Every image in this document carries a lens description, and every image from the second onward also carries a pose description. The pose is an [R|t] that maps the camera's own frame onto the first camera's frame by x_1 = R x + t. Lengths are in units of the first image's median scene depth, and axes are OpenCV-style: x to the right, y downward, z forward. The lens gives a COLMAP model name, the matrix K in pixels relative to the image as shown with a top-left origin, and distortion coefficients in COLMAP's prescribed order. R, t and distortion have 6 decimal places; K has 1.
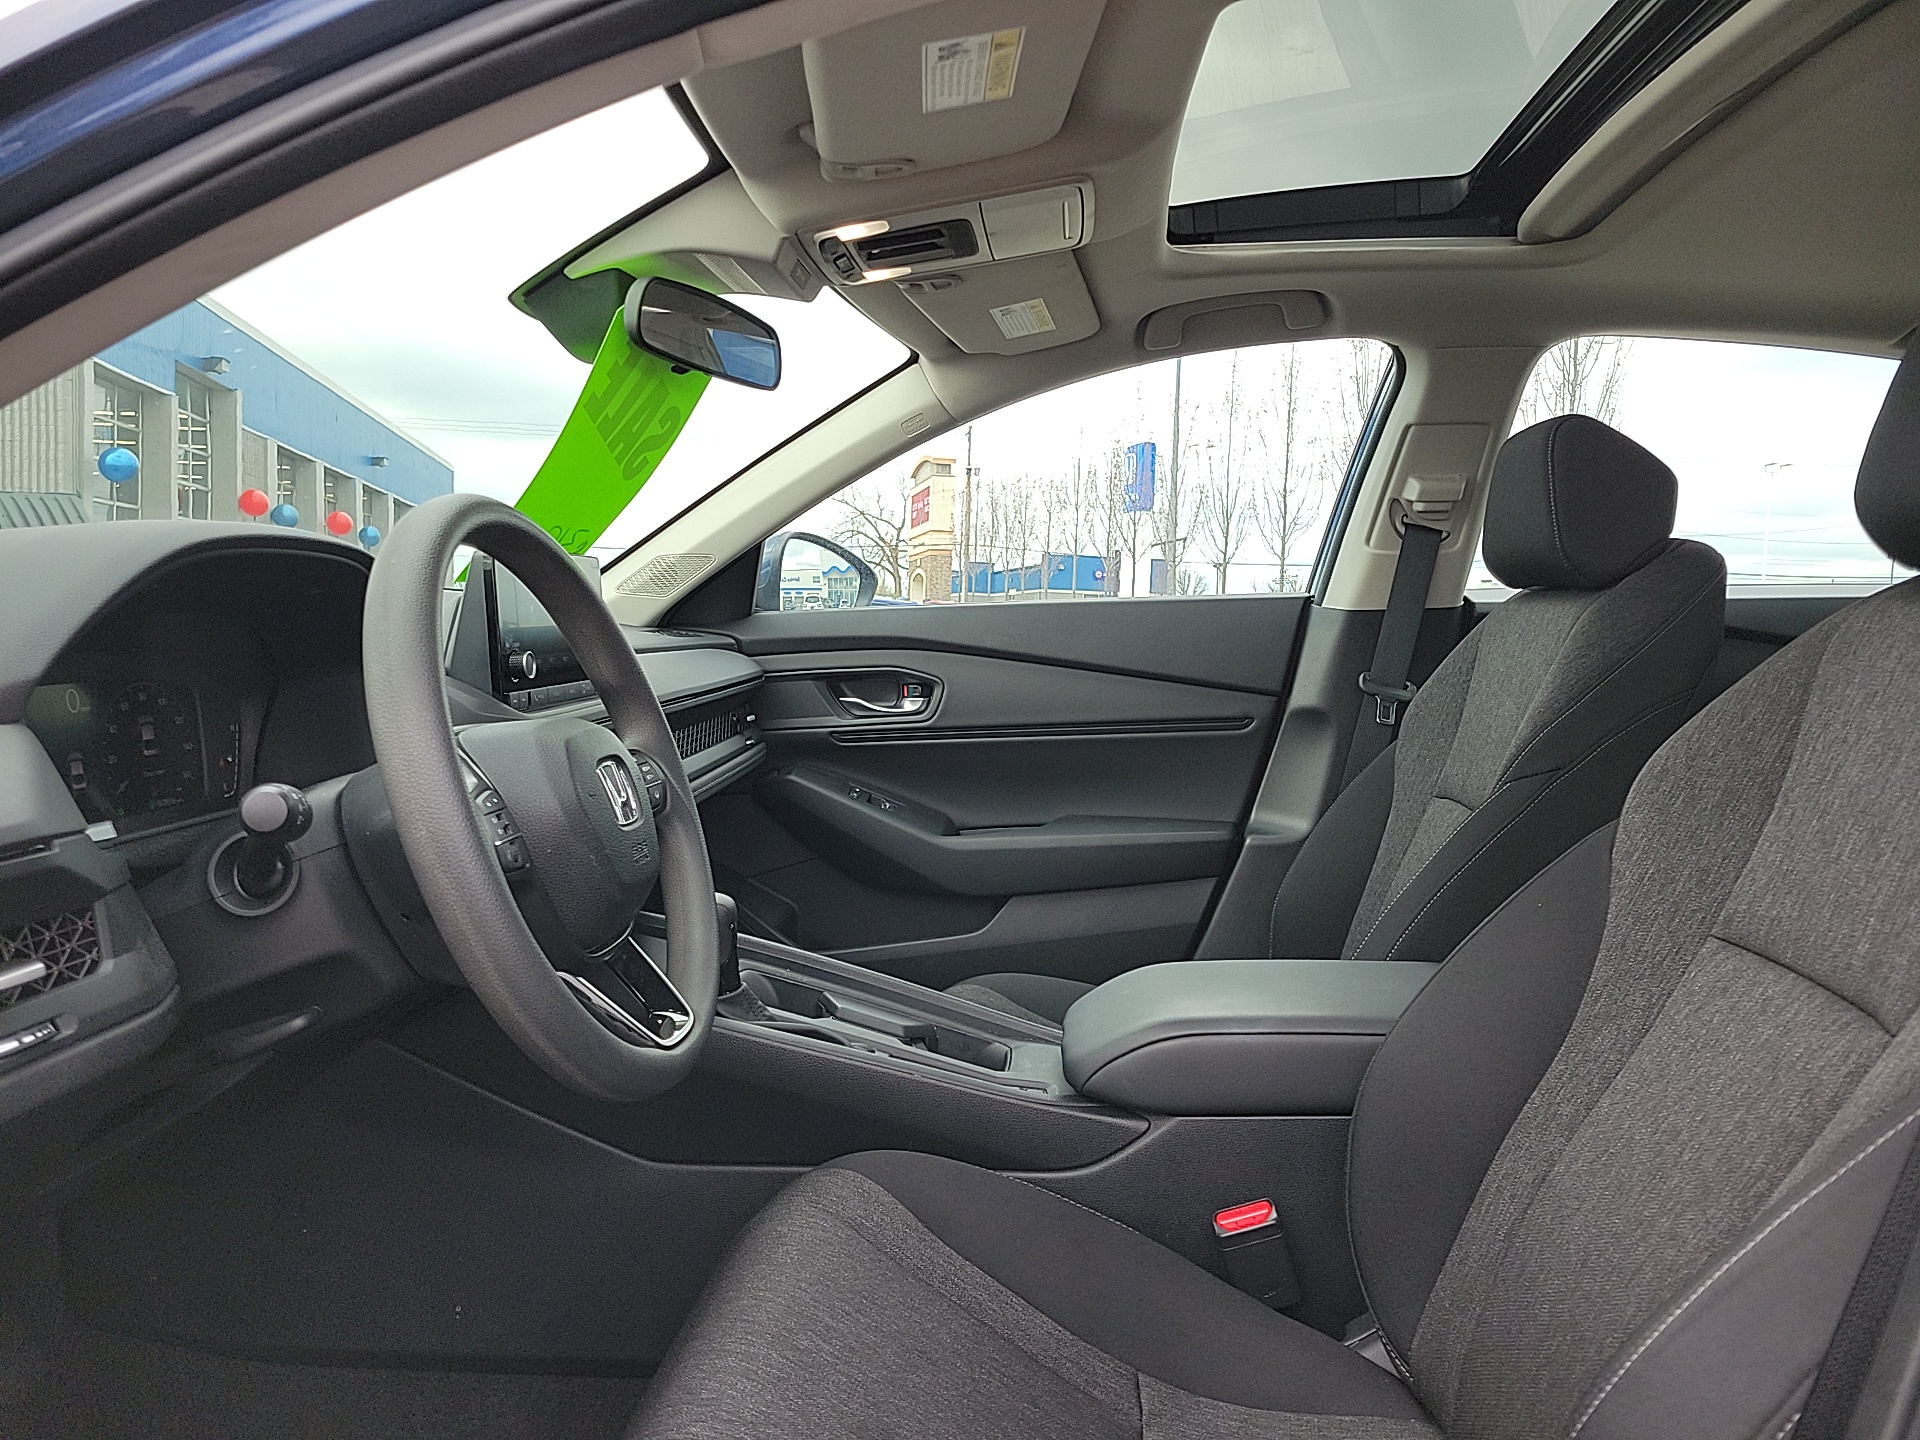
lens RADIAL K [[1455.9, 0, 960.0], [0, 1455.9, 720.0], [0, 0, 1]] dist [-0.008117, -0.001151]
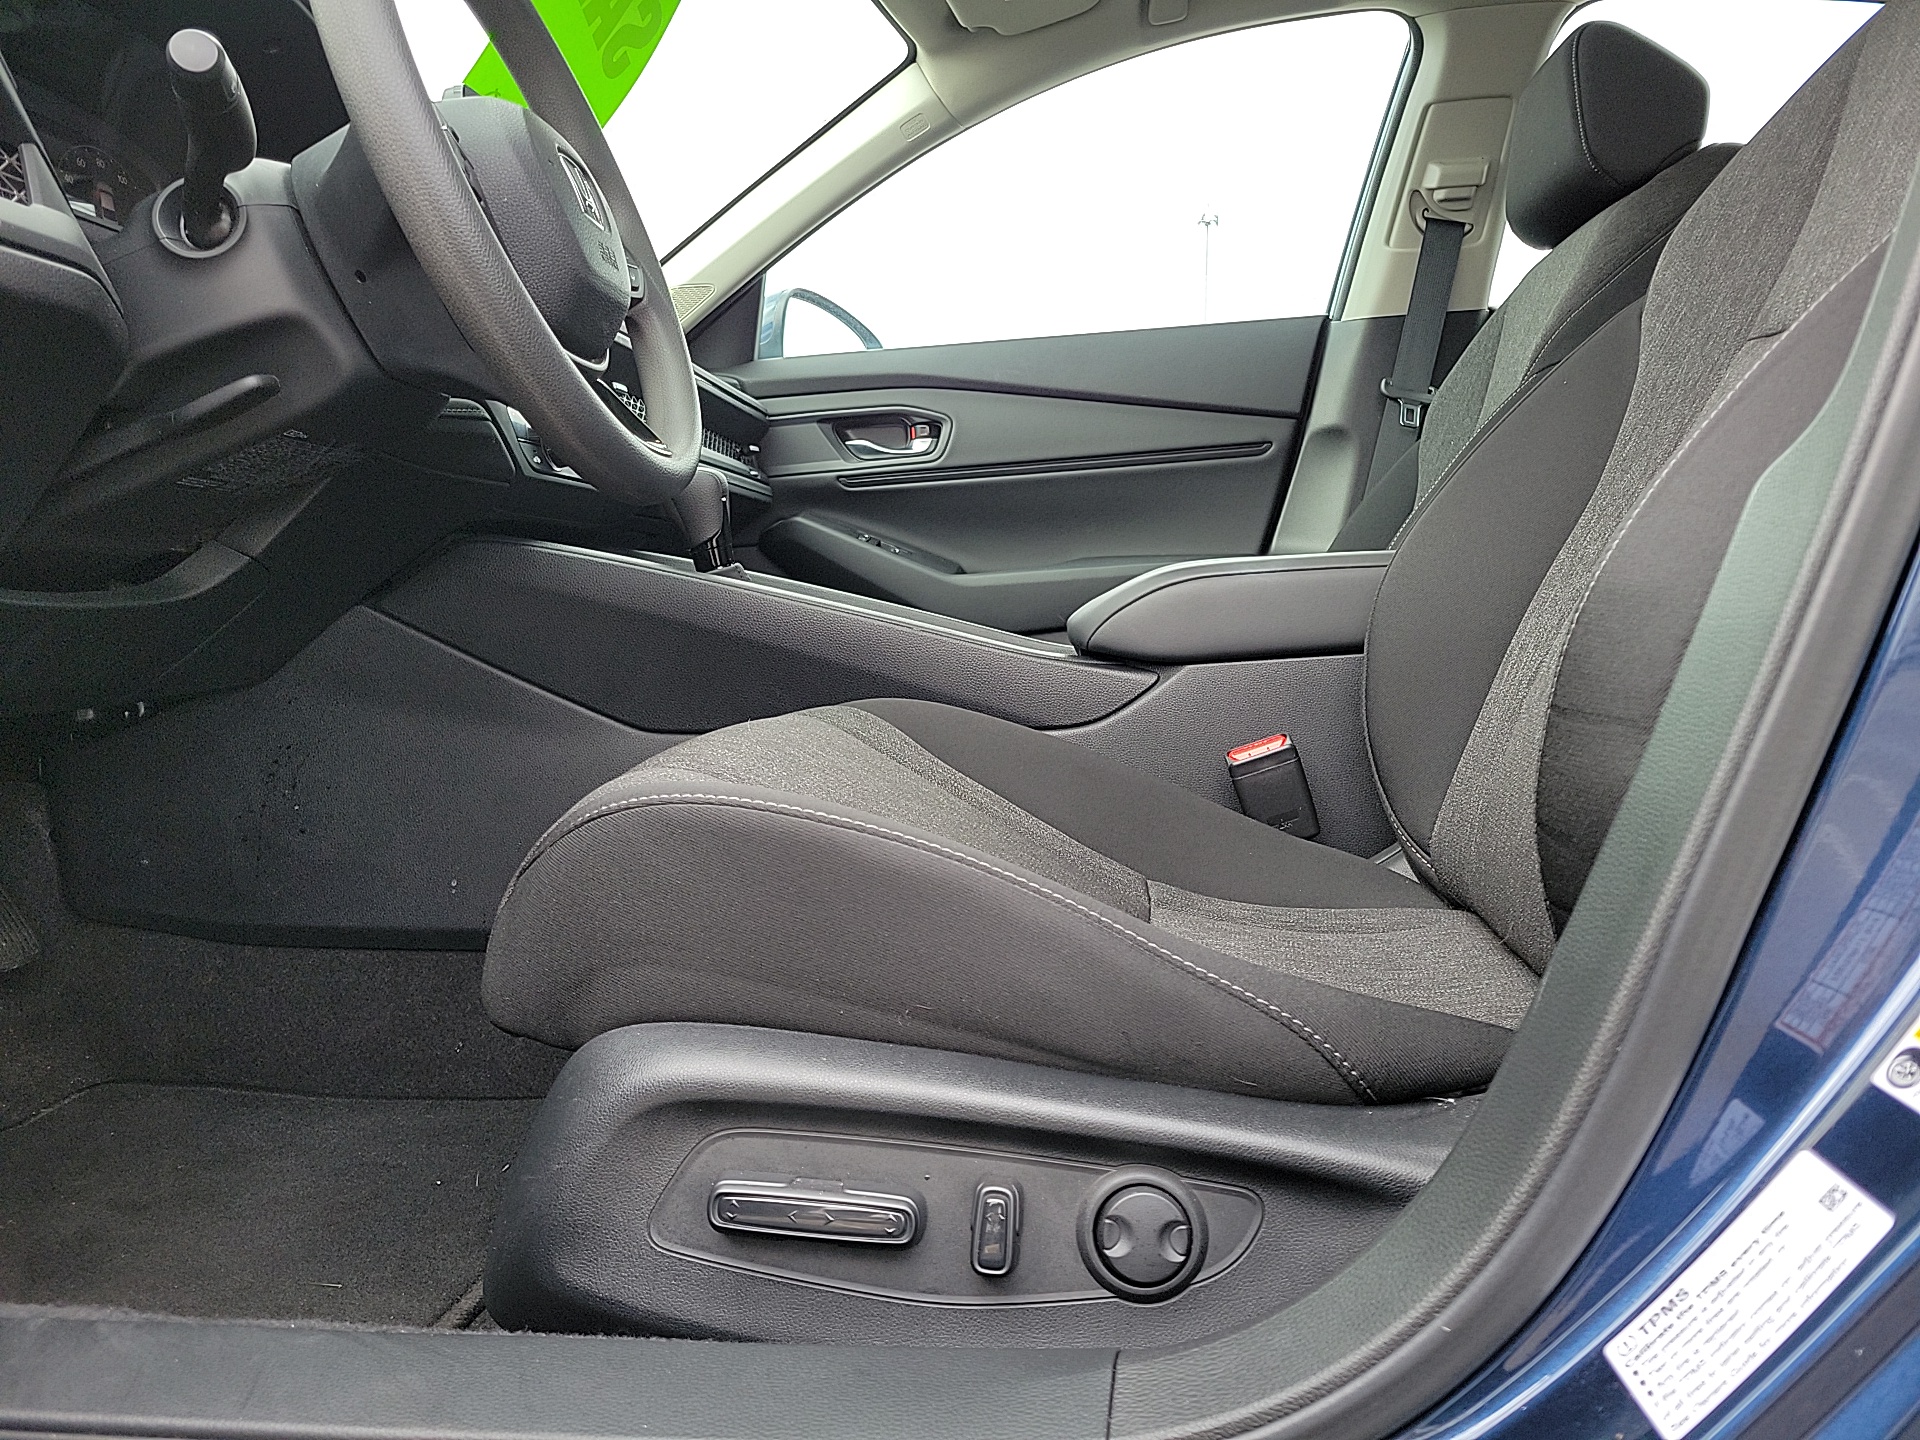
lens RADIAL K [[1466.2, 0, 946.2], [0, 1466.2, 721.0], [0, 0, 1]] dist [-0.011520, -0.003976]
pose [[0.999346, -0.020286, -0.029940, 0.011166], [0.020897, 0.999577, 0.020239, 0.169946], [0.029517, -0.020851, 0.999347, 0.018090]]
